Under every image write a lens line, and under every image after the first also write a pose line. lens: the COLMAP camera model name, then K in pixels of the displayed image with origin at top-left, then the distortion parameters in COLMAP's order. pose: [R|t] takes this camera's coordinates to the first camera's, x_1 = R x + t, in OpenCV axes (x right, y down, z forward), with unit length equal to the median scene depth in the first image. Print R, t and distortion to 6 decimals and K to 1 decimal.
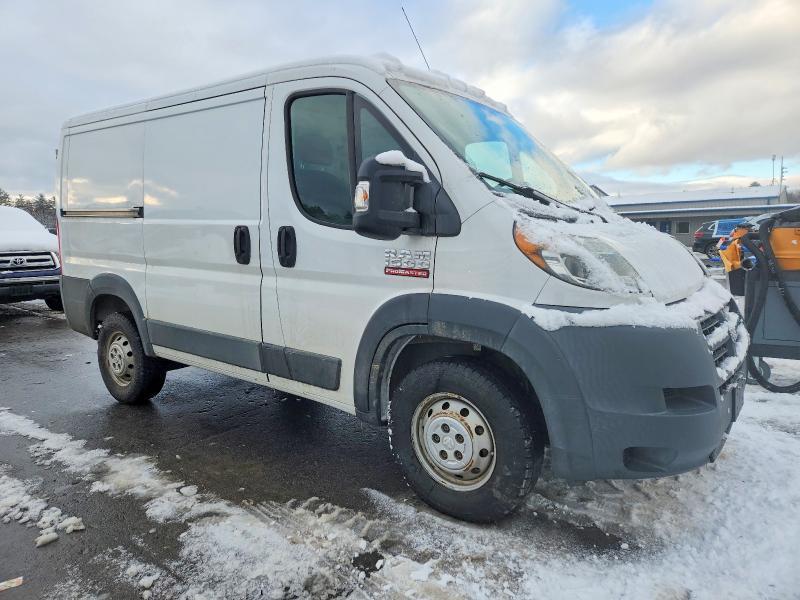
lens RADIAL K [[545.7, 0, 400.2], [0, 545.7, 280.8], [0, 0, 1]] dist [0.009890, -0.002385]
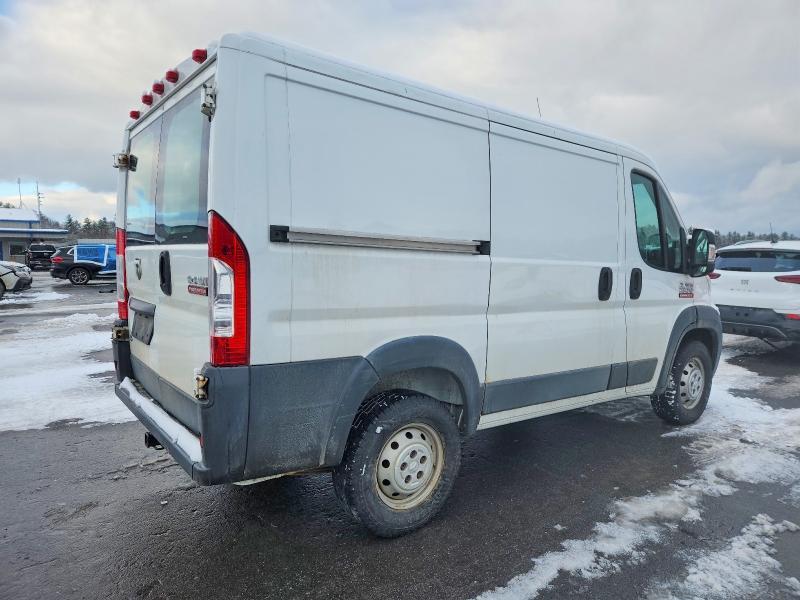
lens RADIAL K [[544.1, 0, 400.0], [0, 544.1, 300.0], [0, 0, 1]] dist [0.006662, 0.001040]
pose [[0.275953, -0.064400, 0.959011, -1.513941], [0.069231, 0.996493, 0.046996, -0.116164], [-0.958675, 0.053425, 0.279443, 1.097529]]
